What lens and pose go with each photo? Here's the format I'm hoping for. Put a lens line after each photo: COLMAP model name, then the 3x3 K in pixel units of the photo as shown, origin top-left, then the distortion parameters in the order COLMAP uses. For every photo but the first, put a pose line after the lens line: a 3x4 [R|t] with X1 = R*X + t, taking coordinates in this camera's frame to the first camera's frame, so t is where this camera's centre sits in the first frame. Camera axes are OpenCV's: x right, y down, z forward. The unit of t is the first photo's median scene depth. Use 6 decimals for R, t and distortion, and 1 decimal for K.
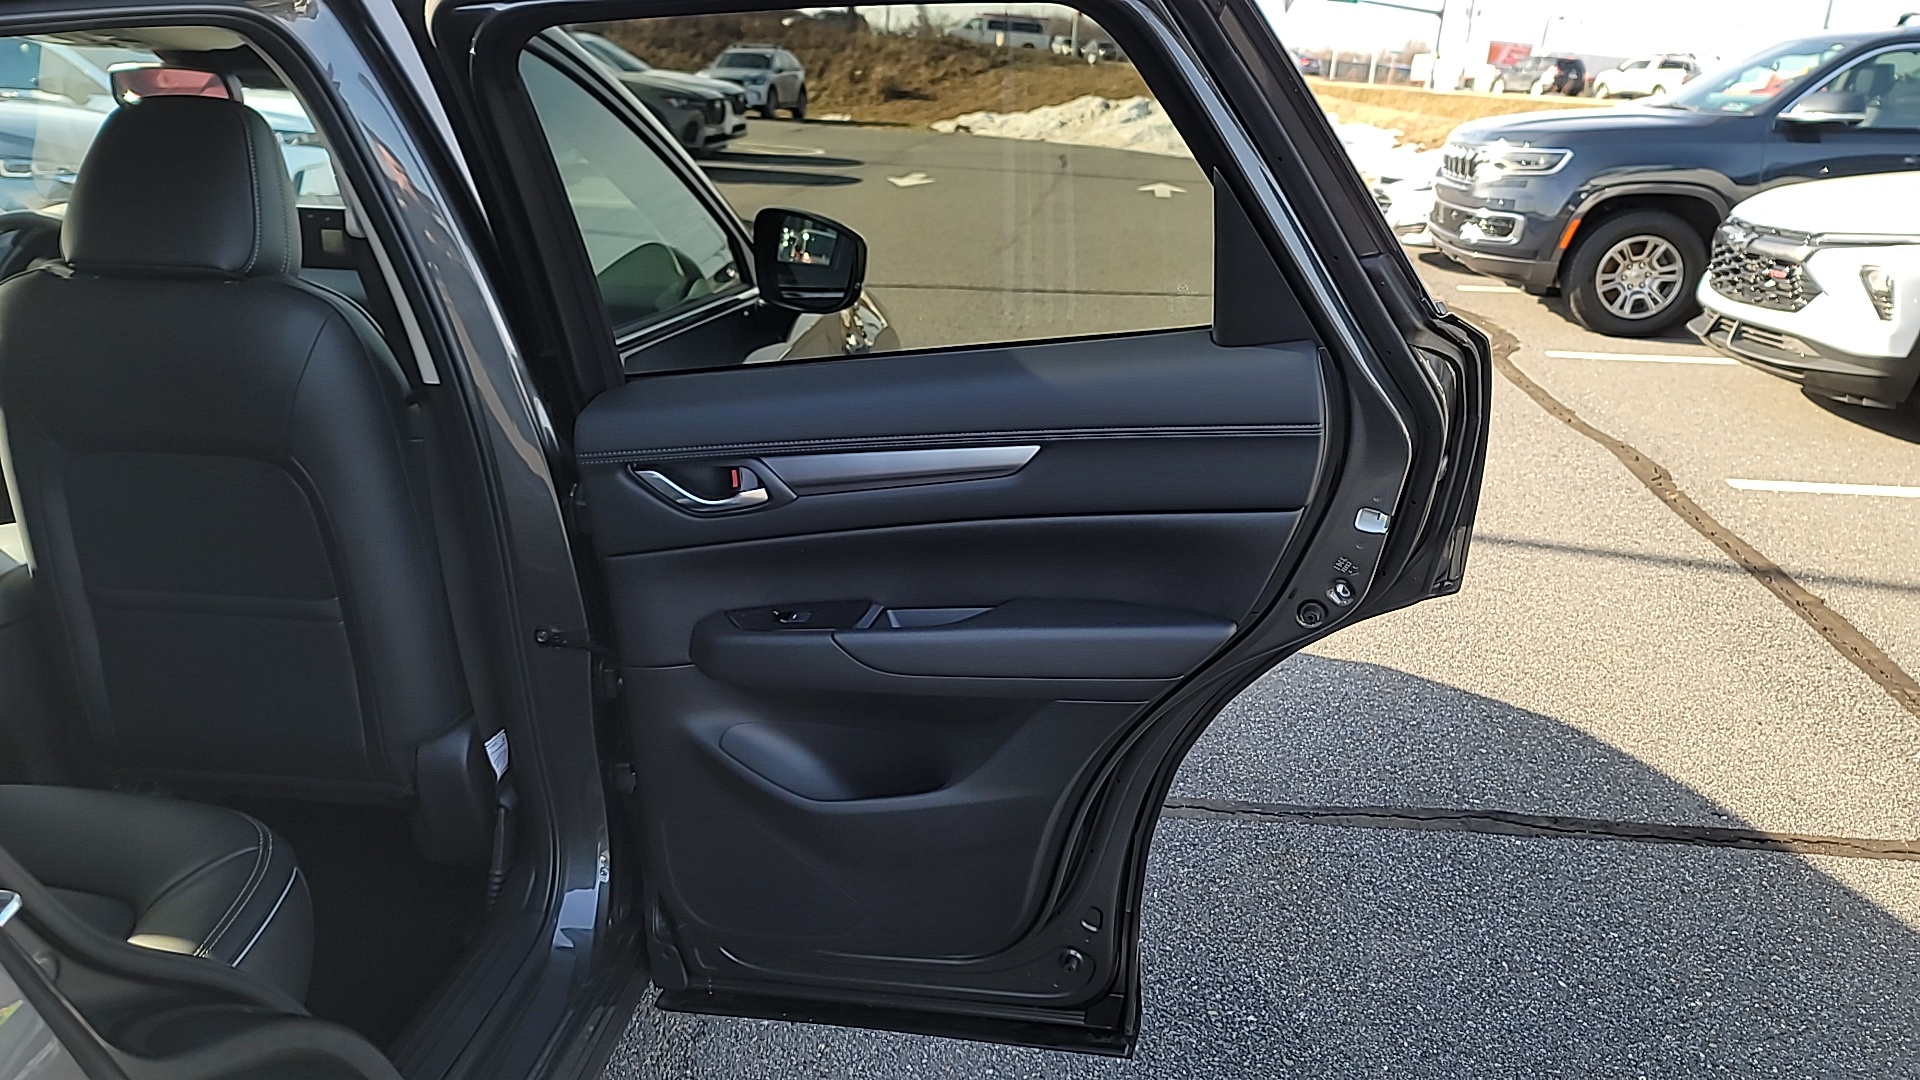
lens RADIAL K [[1389.0, 0, 966.9], [0, 1389.0, 543.4], [0, 0, 1]] dist [0.008964, -0.001063]
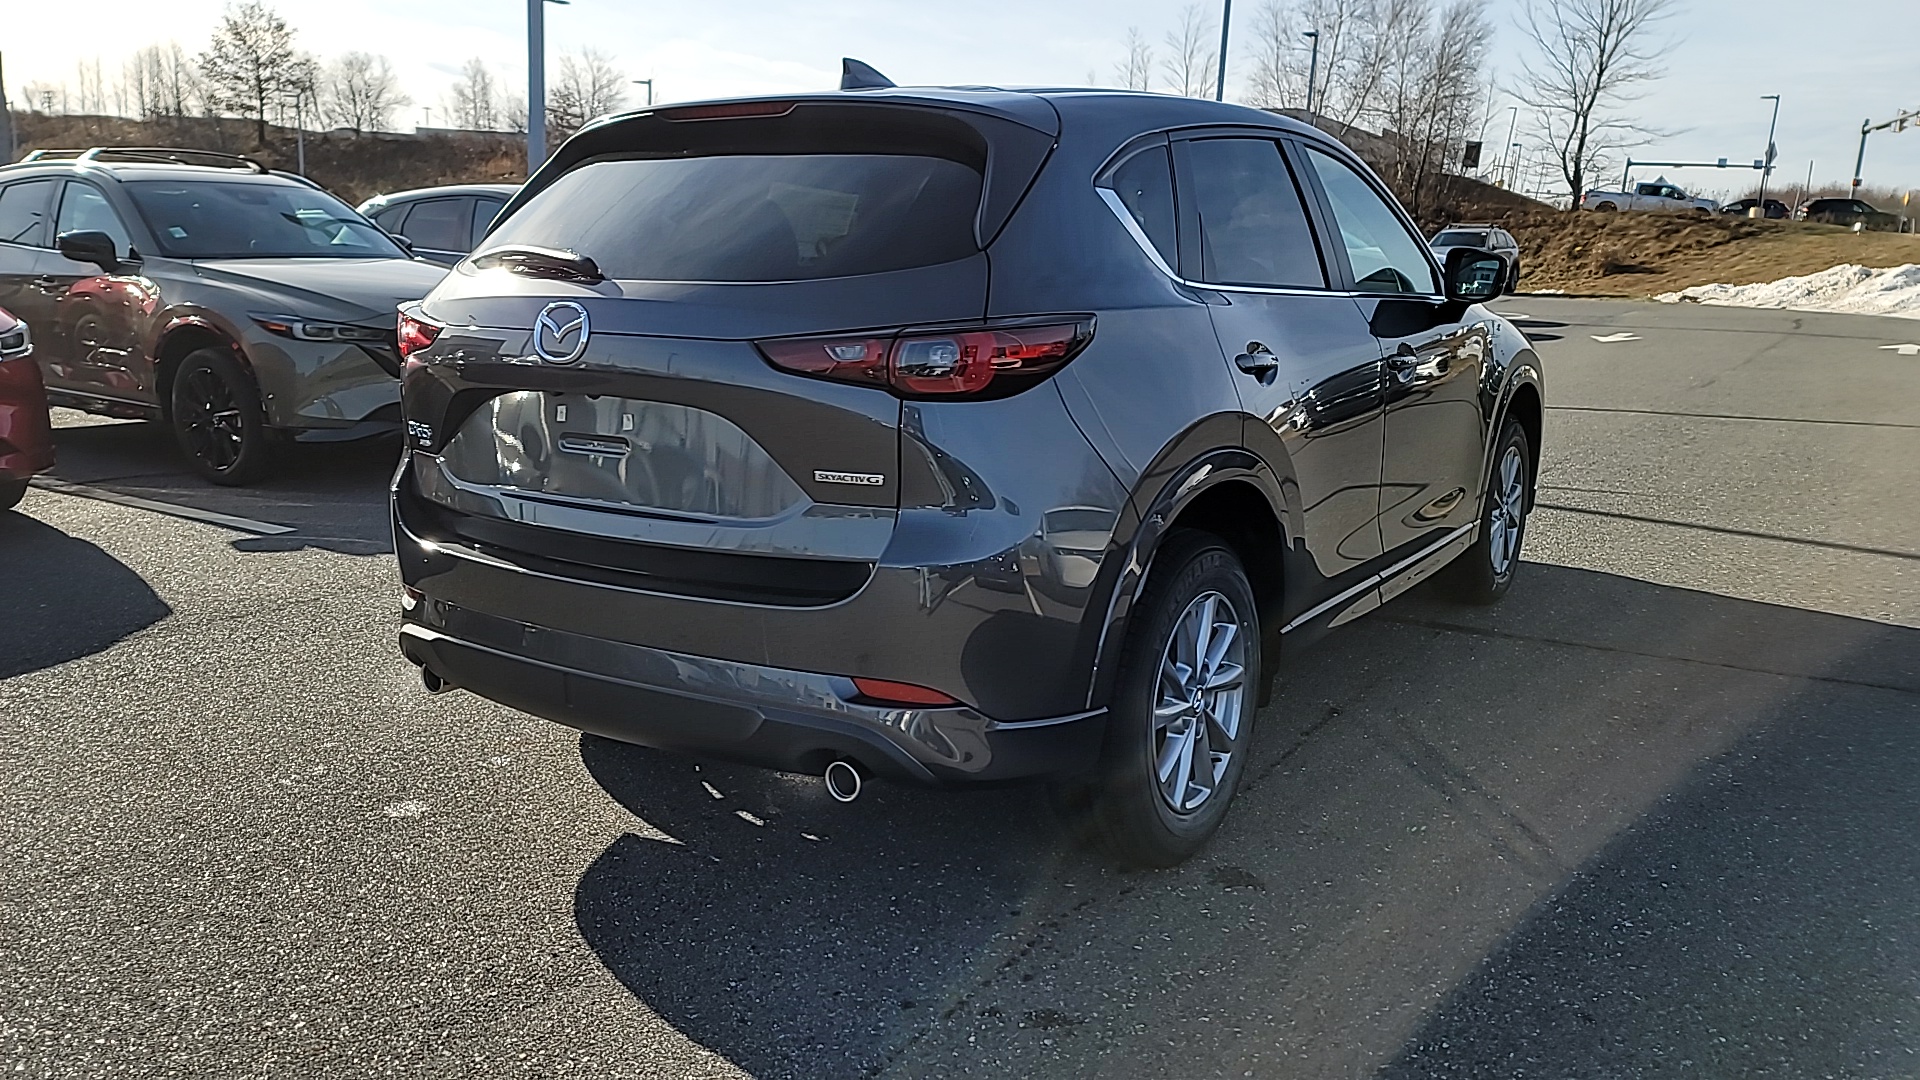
lens RADIAL K [[1355.4, 0, 990.2], [0, 1355.4, 545.2], [0, 0, 1]] dist [0.114674, -0.135990]
pose [[0.890571, 0.074012, -0.448783, 0.040266], [-0.128361, 0.987463, -0.091871, 0.101914], [0.436357, 0.139424, 0.888906, -0.216936]]
